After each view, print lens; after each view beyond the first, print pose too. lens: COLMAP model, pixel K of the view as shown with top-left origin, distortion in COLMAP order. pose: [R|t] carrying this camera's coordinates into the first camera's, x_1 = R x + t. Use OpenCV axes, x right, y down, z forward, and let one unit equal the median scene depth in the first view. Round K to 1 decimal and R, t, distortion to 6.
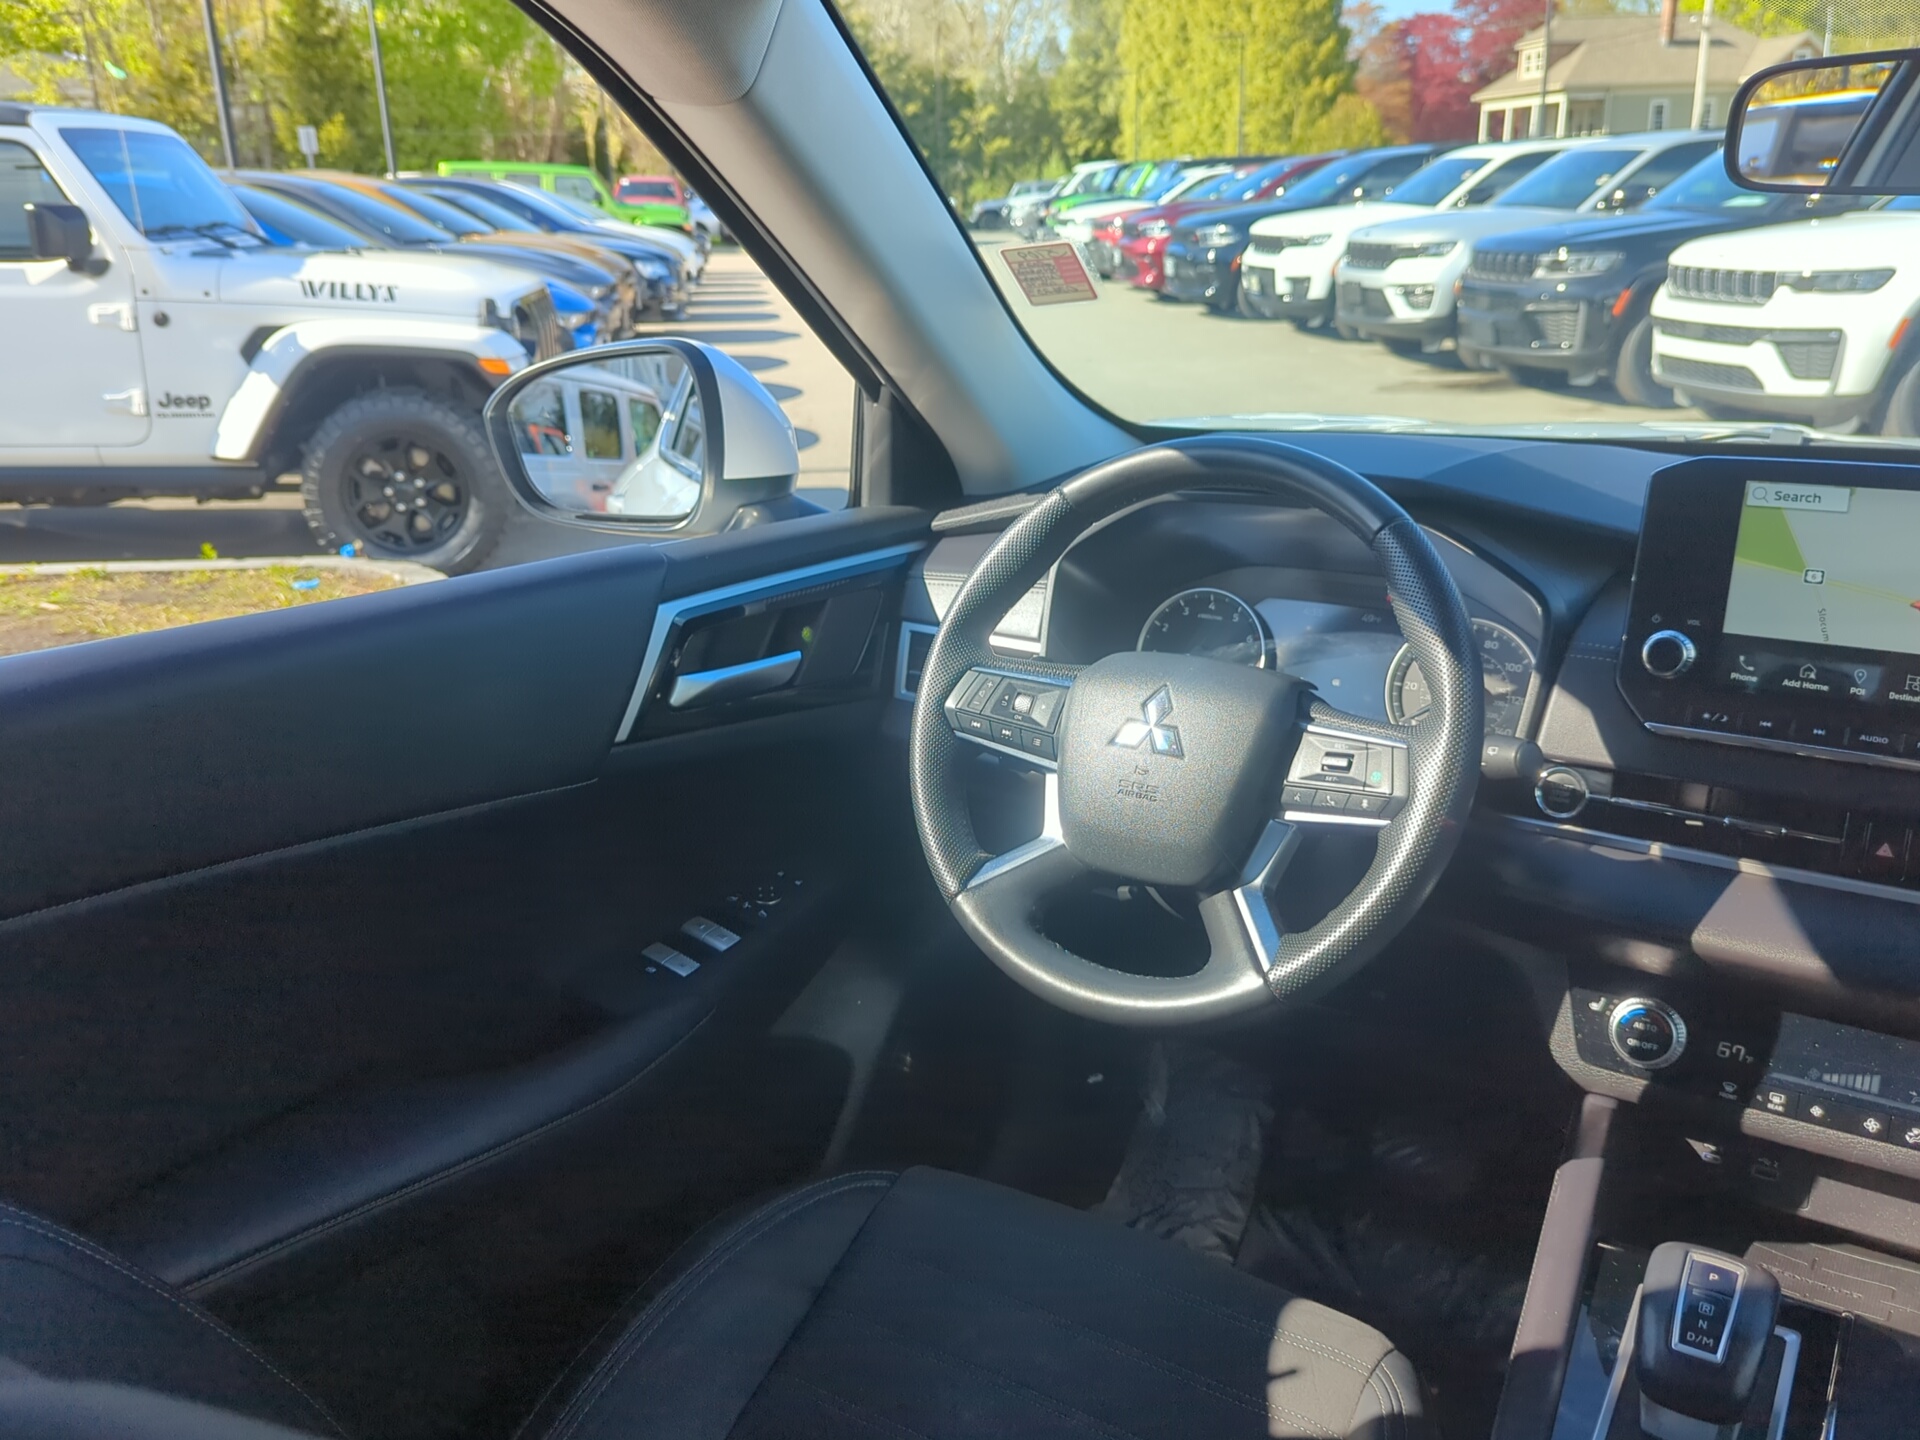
lens RADIAL K [[1569.4, 0, 966.5], [0, 1569.4, 695.0], [0, 0, 1]] dist [0.037621, -0.029547]
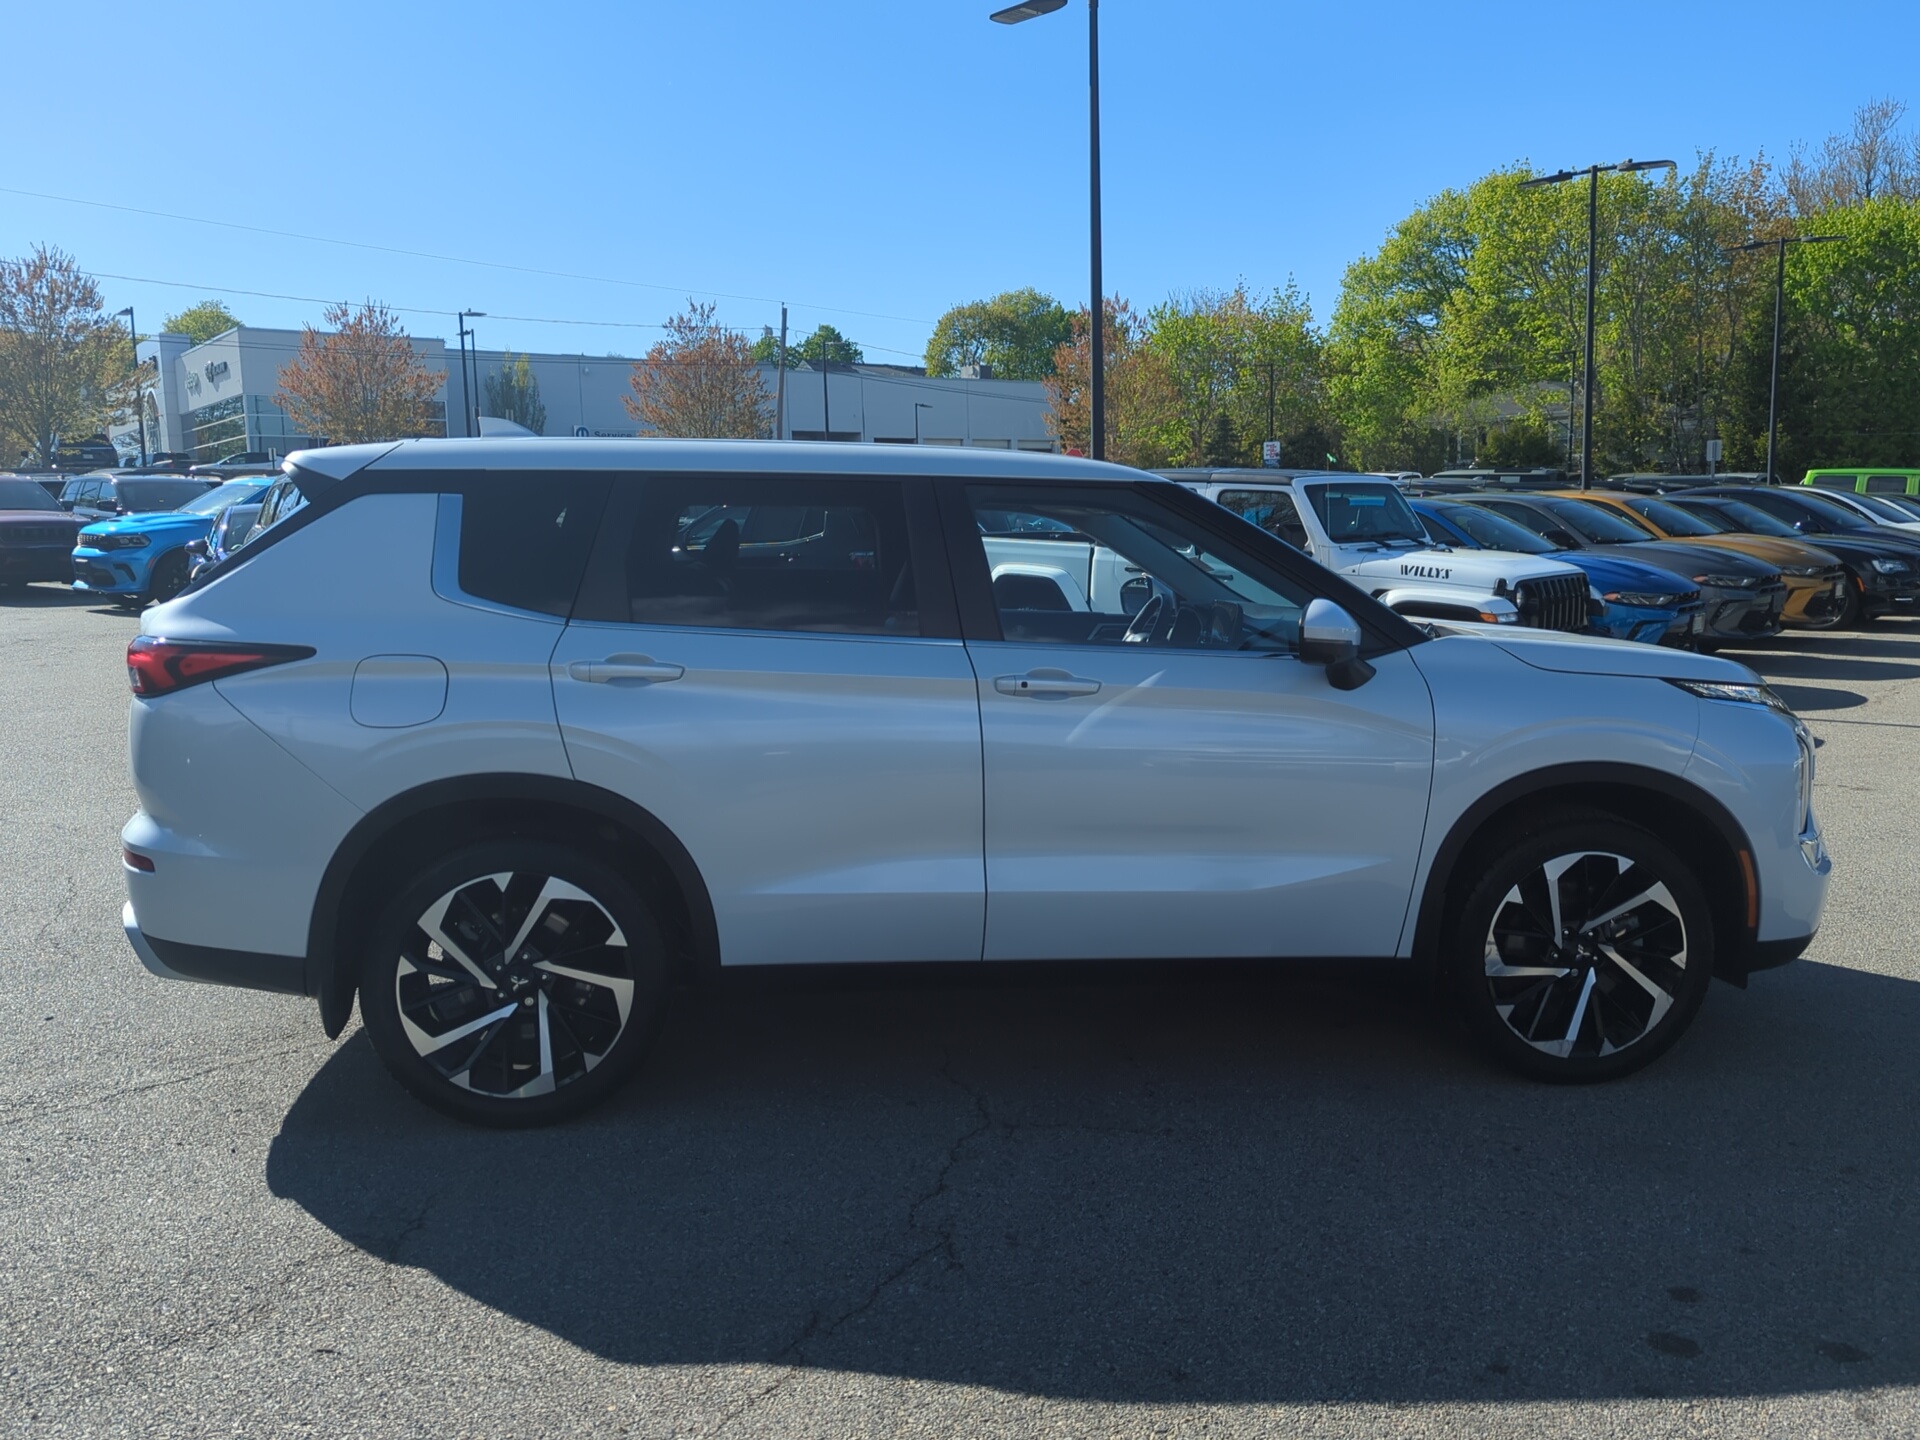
lens RADIAL K [[1560.6, 0, 980.5], [0, 1560.6, 690.4], [0, 0, 1]] dist [0.070748, -0.074164]
pose [[0.650076, 0.091020, -0.754399, 0.459040], [-0.223911, 0.971664, -0.075714, 0.084705], [0.726131, 0.218138, 0.652035, -0.344007]]
